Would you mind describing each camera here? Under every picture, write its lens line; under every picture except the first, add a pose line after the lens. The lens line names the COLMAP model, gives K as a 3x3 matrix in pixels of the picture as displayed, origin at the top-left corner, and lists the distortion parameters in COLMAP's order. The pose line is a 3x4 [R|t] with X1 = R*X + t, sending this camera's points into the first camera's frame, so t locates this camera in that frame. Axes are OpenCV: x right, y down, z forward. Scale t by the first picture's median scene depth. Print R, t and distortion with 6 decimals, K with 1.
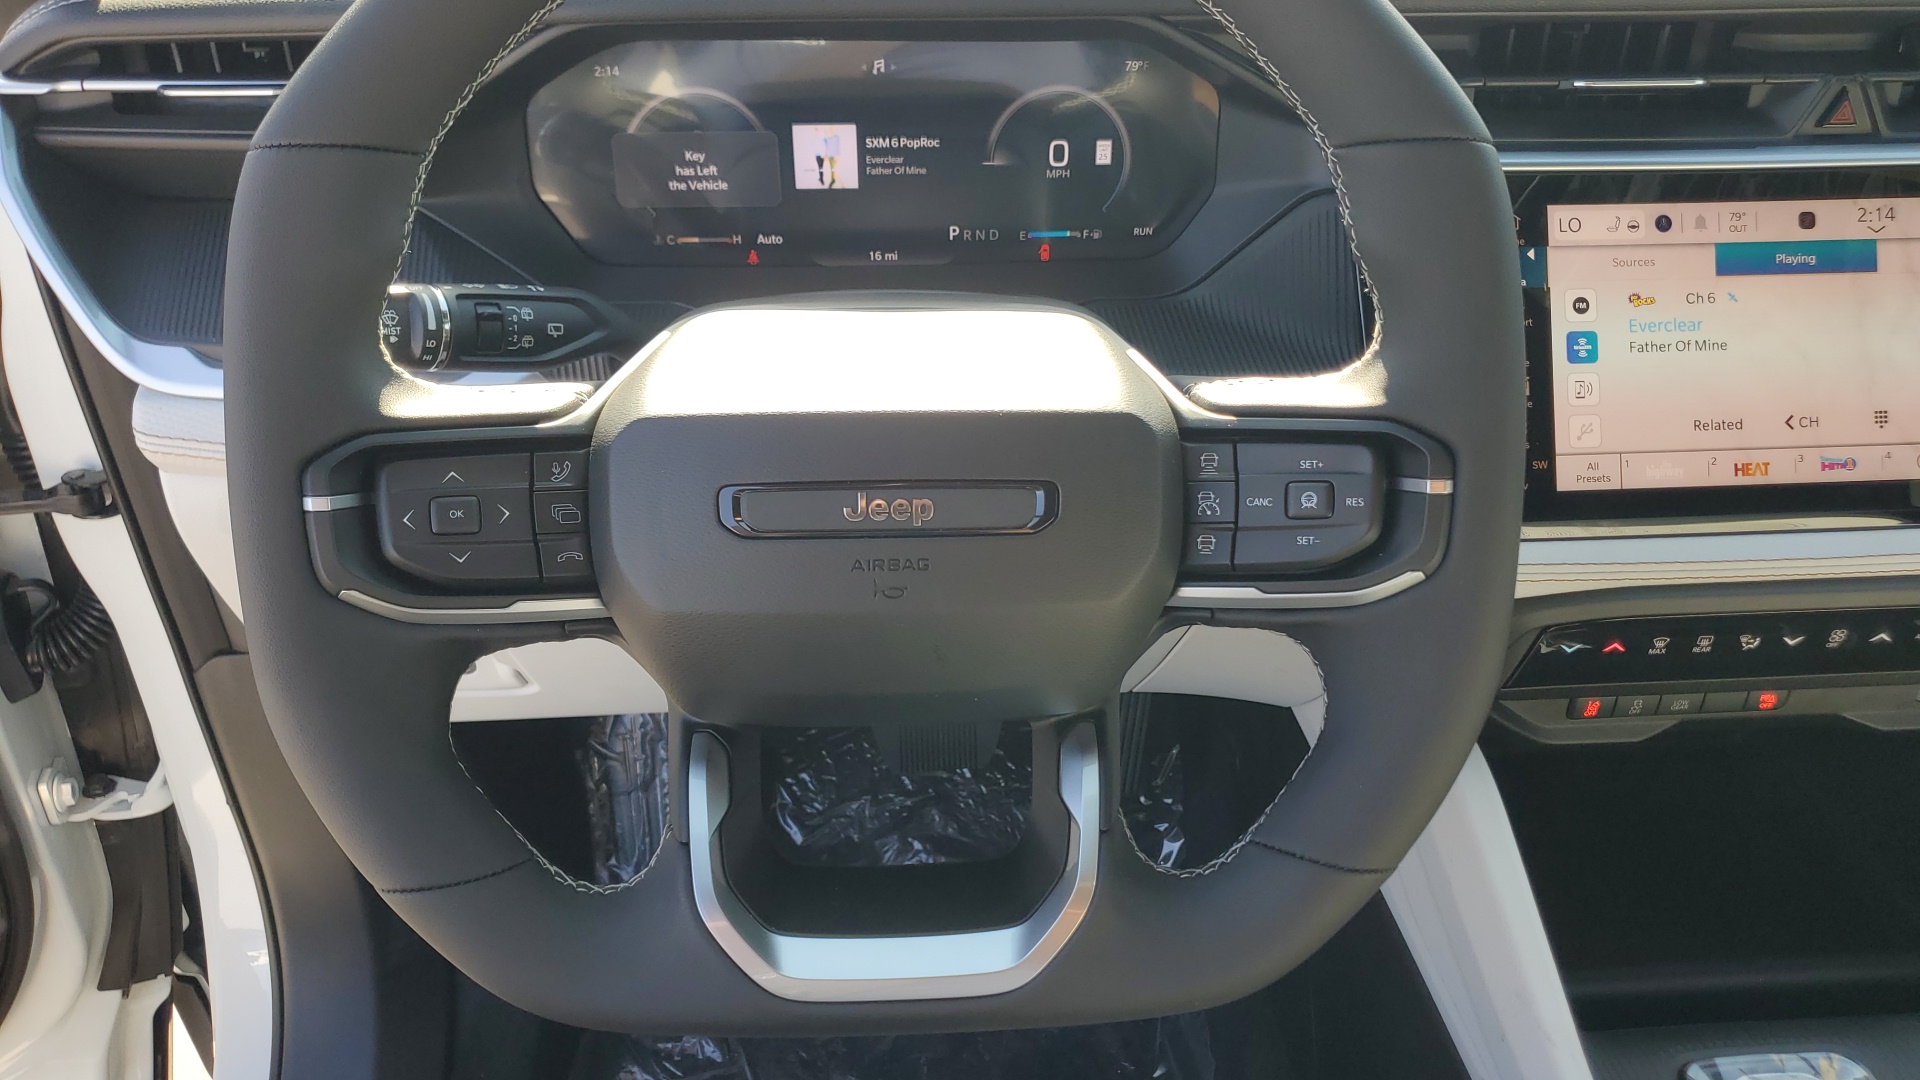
lens RADIAL K [[1536.9, 0, 940.2], [0, 1536.9, 522.7], [0, 0, 1]] dist [0.001535, 0.024628]
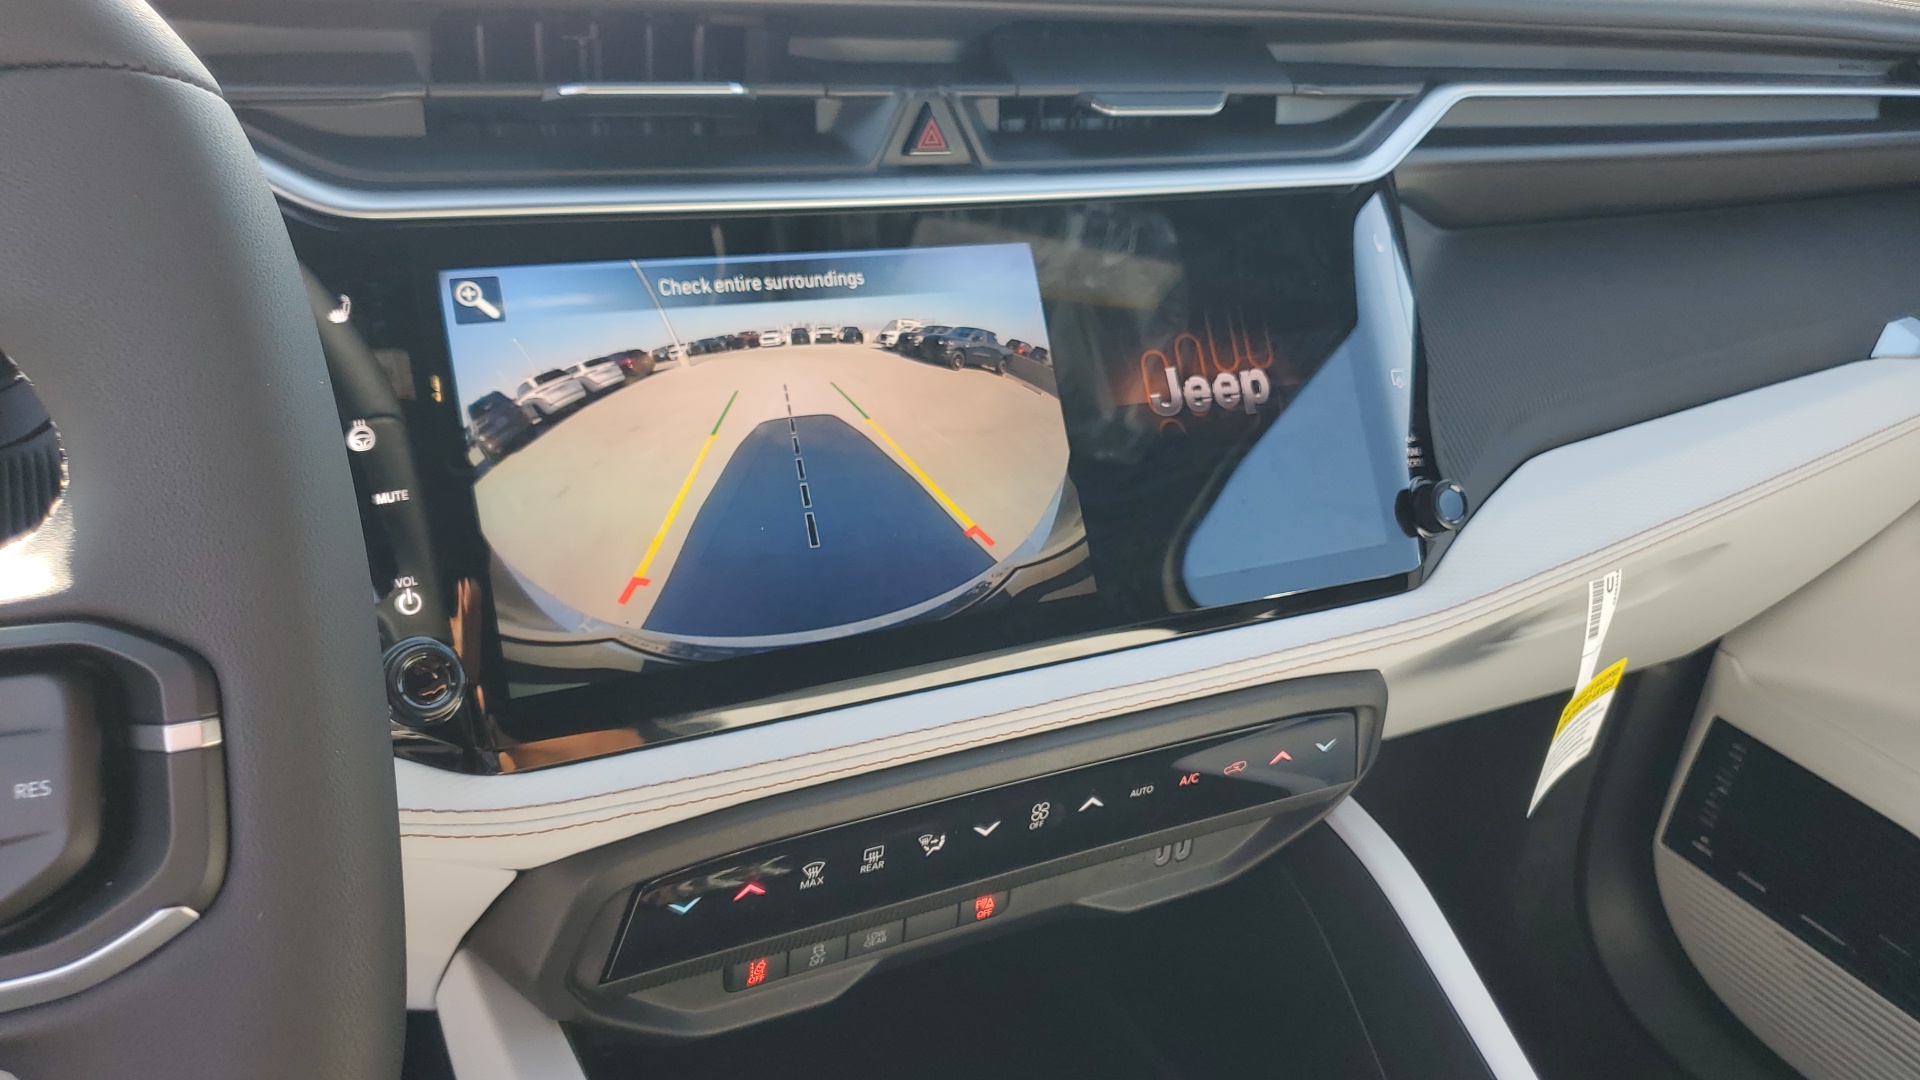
lens RADIAL K [[1483.3, 0, 964.9], [0, 1483.3, 522.0], [0, 0, 1]] dist [0.066382, -0.050008]
pose [[0.917782, -0.106179, 0.382626, 0.294780], [0.150328, 0.984774, -0.087307, -0.008541], [-0.367530, 0.137648, 0.919769, 0.336293]]
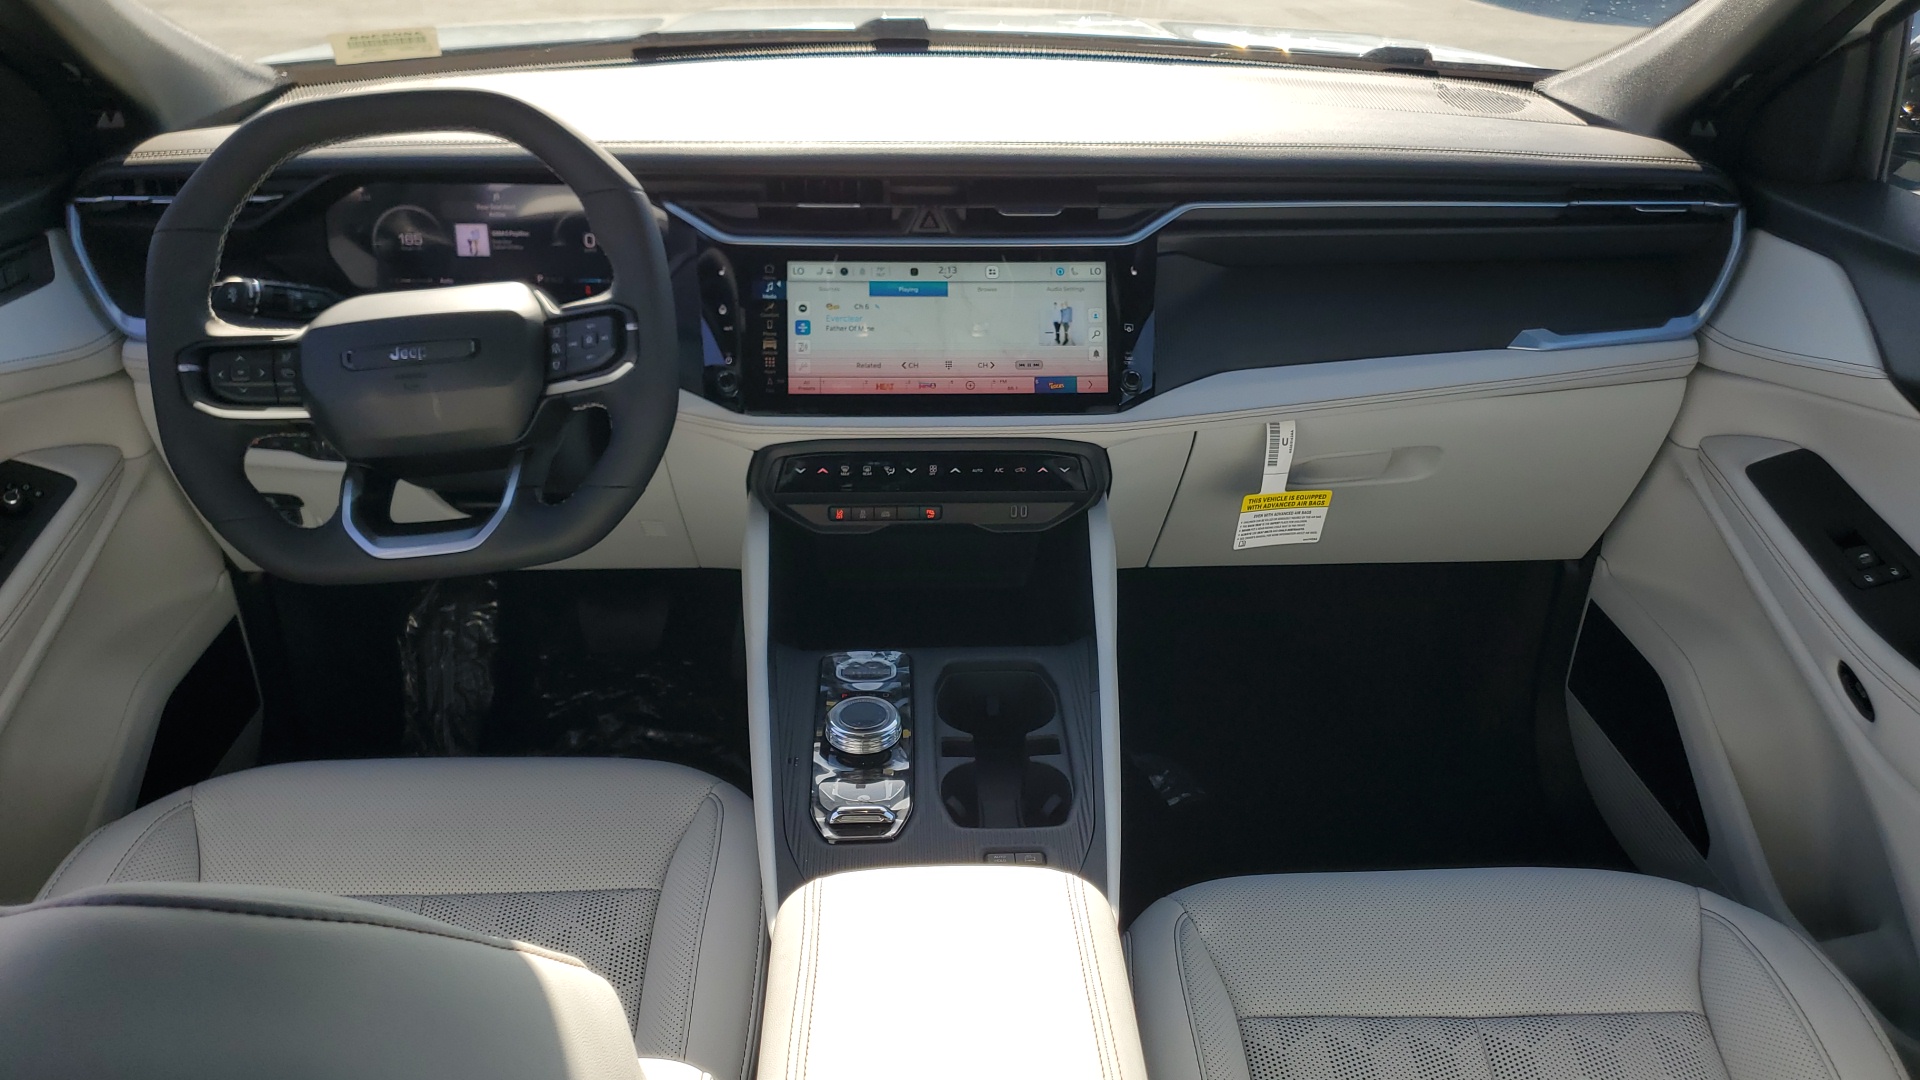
lens RADIAL K [[1483.3, 0, 938.4], [0, 1483.3, 554.7], [0, 0, 1]] dist [0.066382, -0.050008]
pose [[0.999162, 0.018702, -0.036408, 0.676791], [-0.022282, 0.994685, -0.100526, 0.395886], [0.034335, 0.101253, 0.994268, -0.993003]]
